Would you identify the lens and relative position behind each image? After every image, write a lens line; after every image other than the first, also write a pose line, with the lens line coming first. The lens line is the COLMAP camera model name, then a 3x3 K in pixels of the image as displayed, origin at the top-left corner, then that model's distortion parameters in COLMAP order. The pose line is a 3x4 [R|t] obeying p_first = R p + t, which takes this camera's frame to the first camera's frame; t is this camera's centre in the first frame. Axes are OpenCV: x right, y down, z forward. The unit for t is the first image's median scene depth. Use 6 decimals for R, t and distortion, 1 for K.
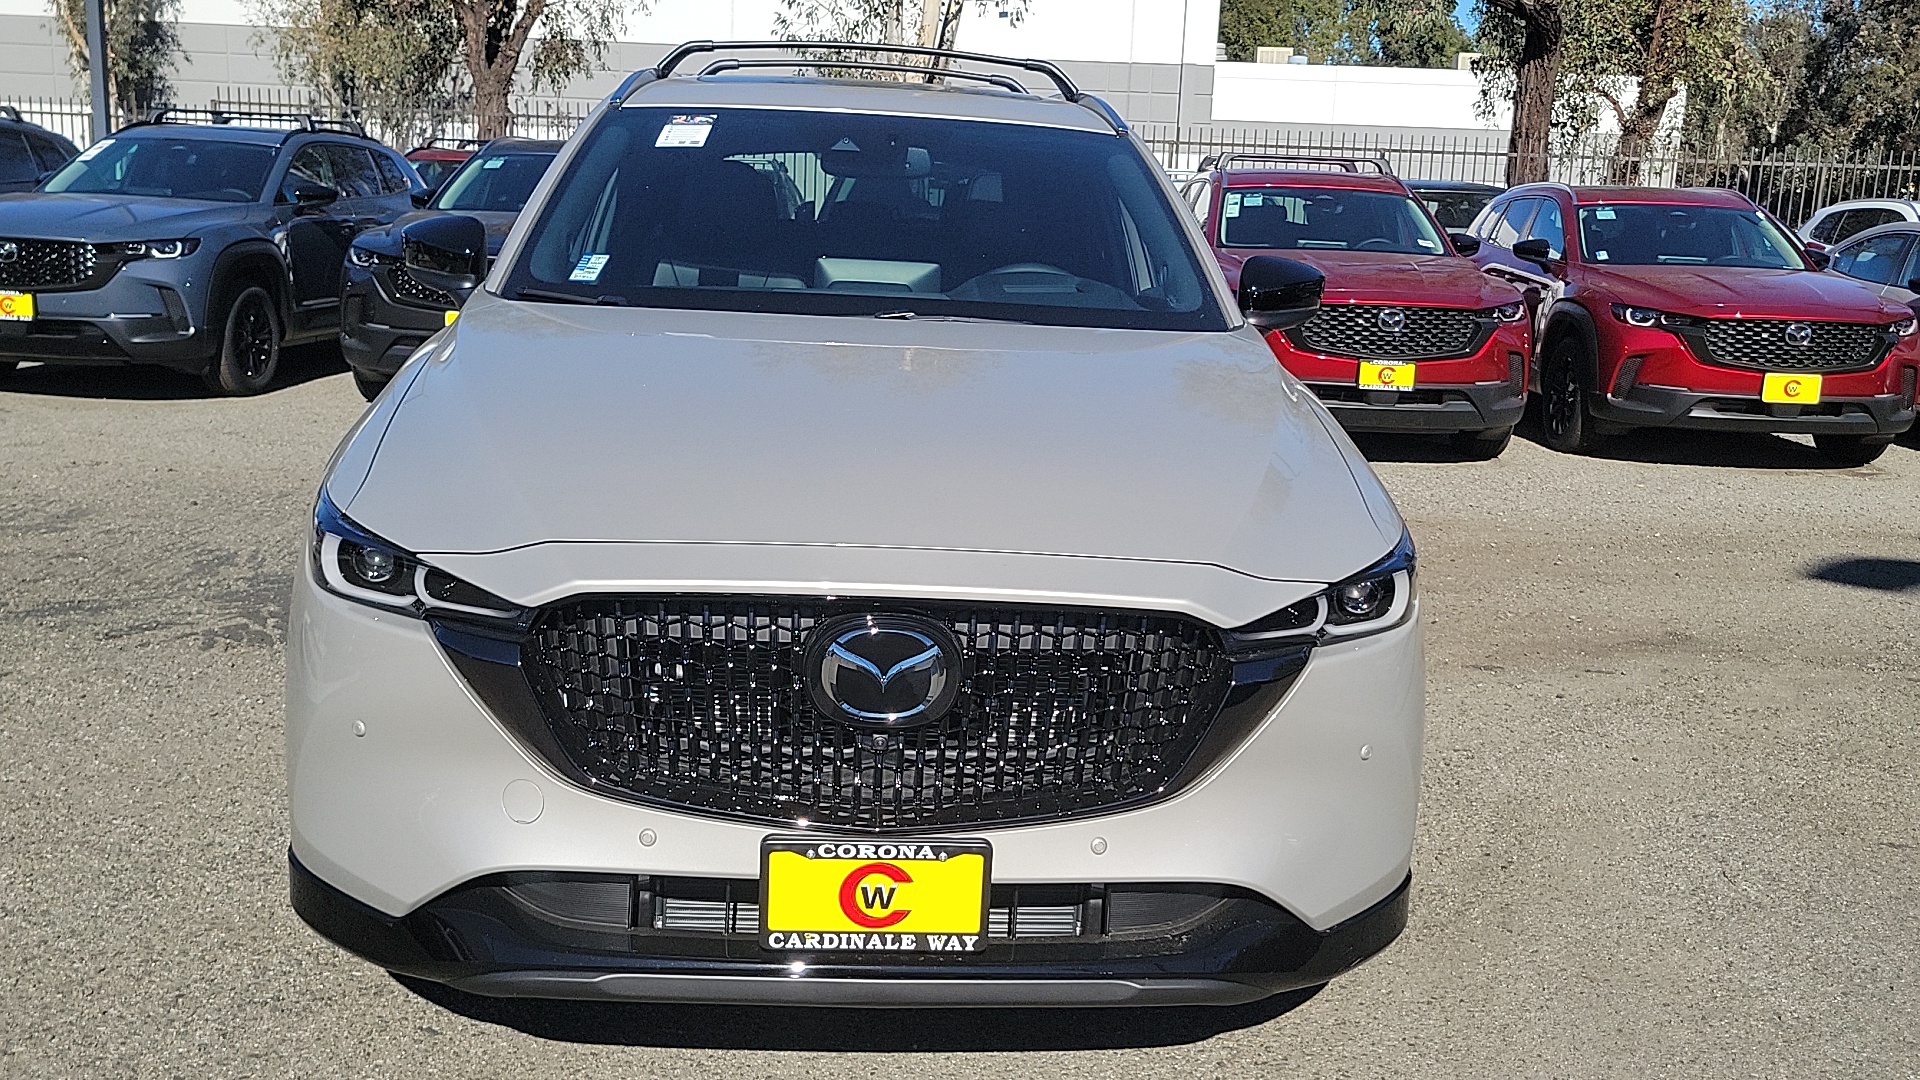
lens RADIAL K [[1466.9, 0, 963.4], [0, 1466.9, 551.2], [0, 0, 1]] dist [0.027734, -0.011437]
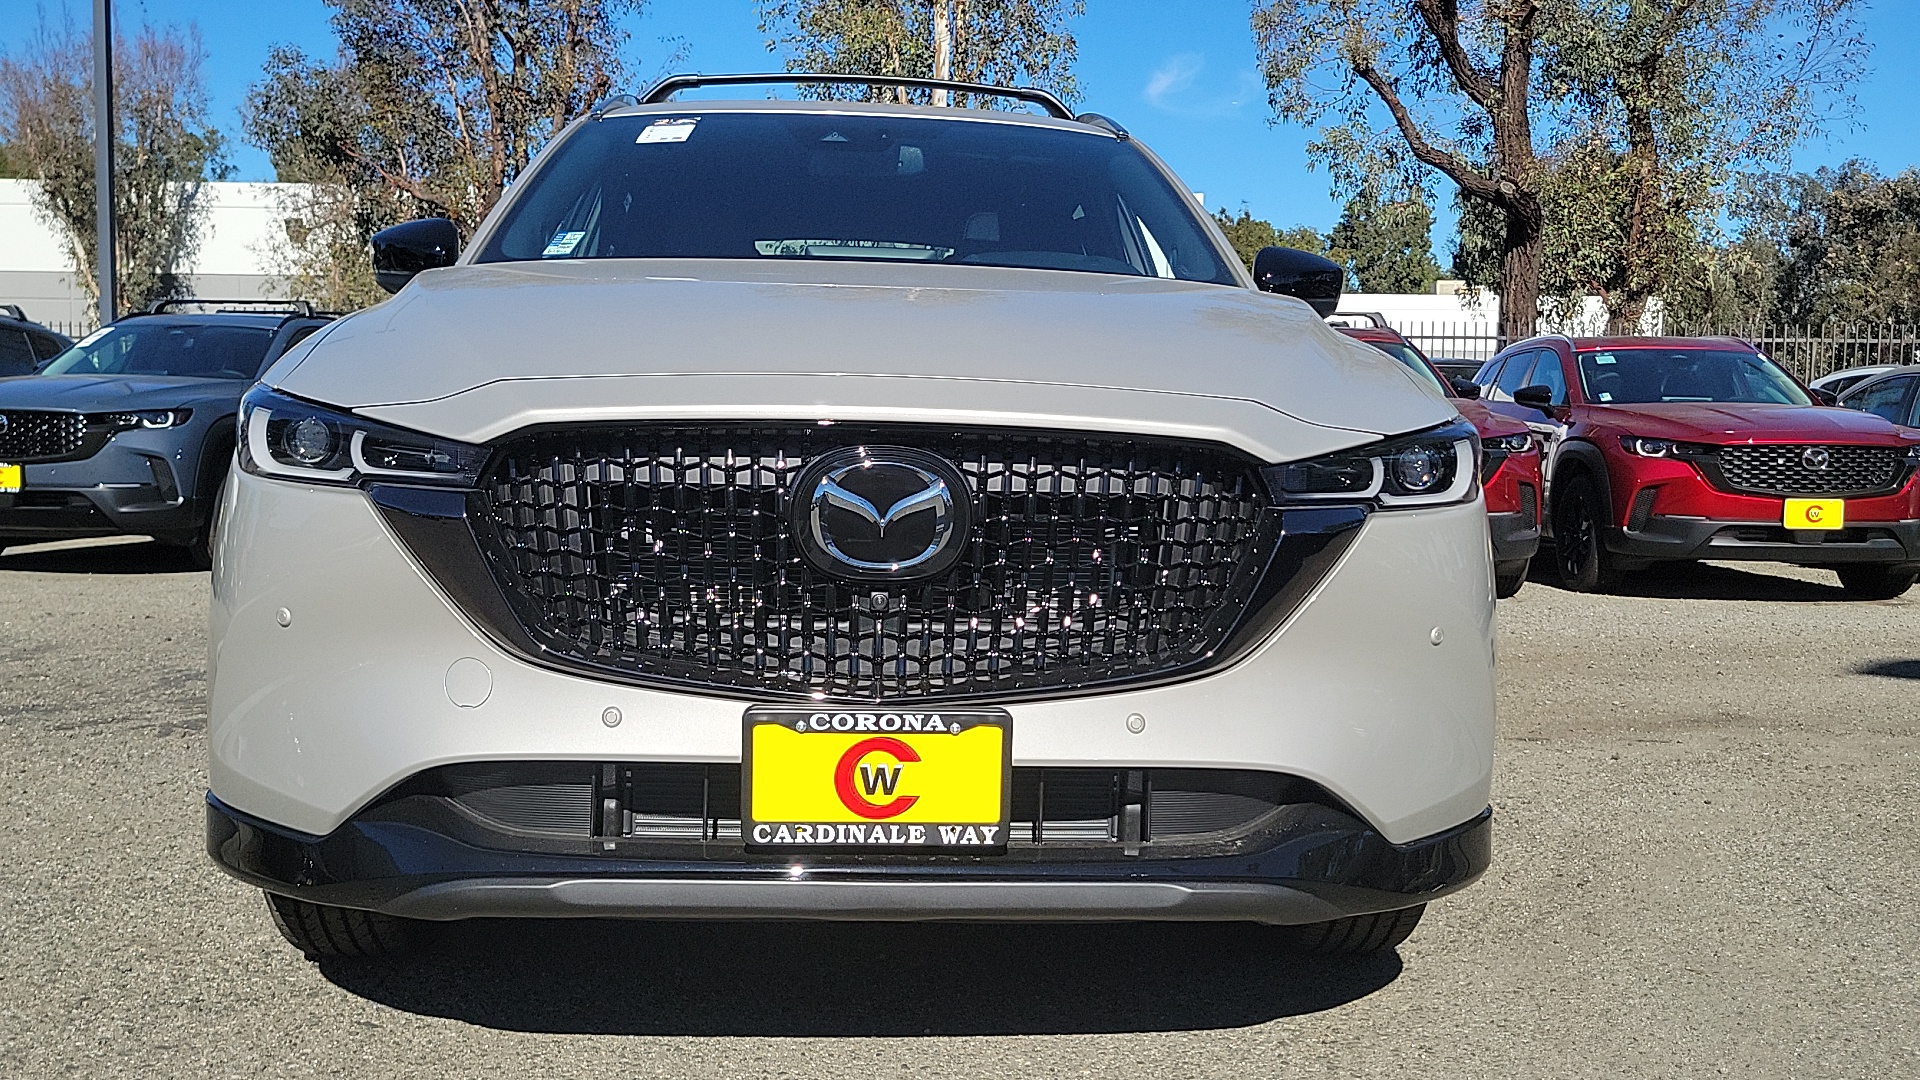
lens RADIAL K [[1475.5, 0, 950.9], [0, 1475.5, 608.1], [0, 0, 1]] dist [0.023890, -0.005034]
pose [[0.999682, -0.024074, -0.007461, -0.002941], [0.023069, 0.993236, -0.113795, 0.083729], [0.010150, 0.113586, 0.993476, 0.048341]]
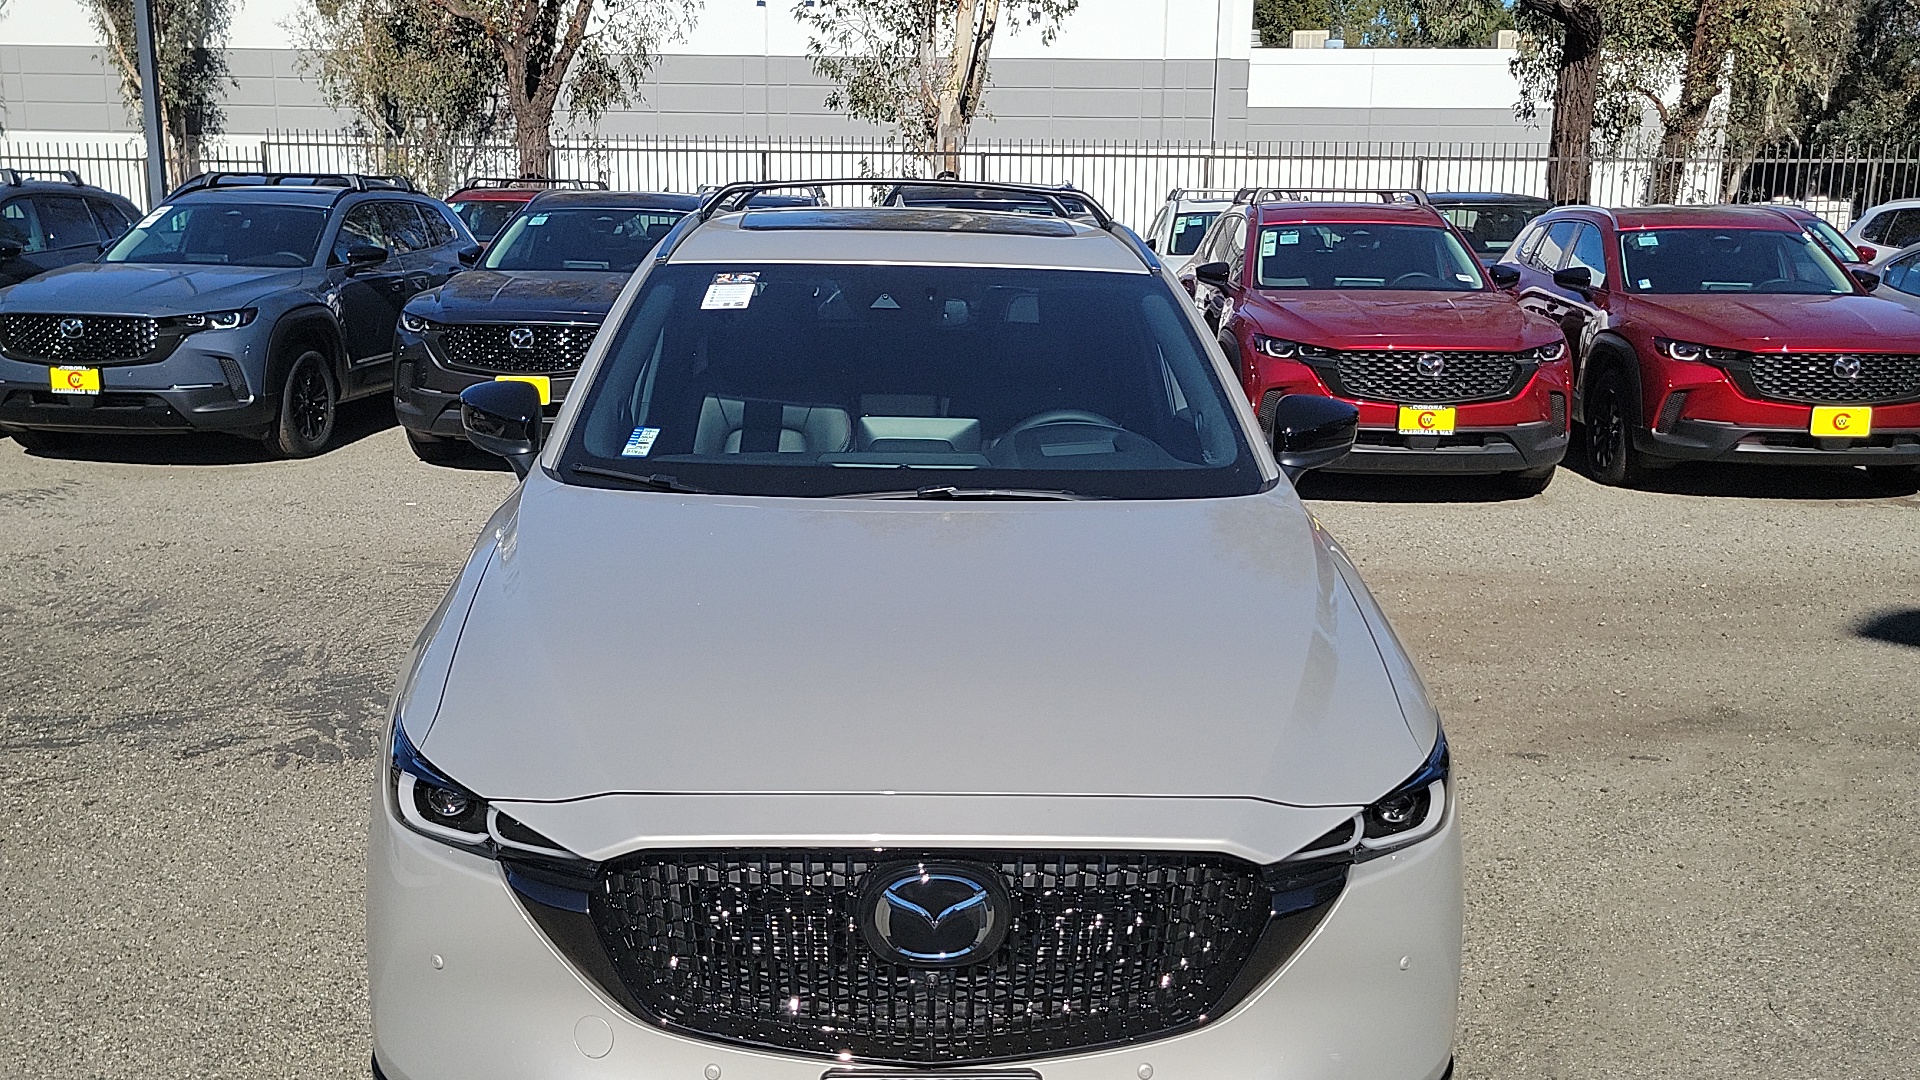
lens RADIAL K [[1460.6, 0, 958.9], [0, 1460.6, 560.5], [0, 0, 1]] dist [0.031918, -0.014931]
pose [[0.999267, -0.019950, -0.032670, 0.000664], [0.020233, 0.999760, 0.008345, -0.062373], [0.032496, -0.009000, 0.999431, -0.012291]]
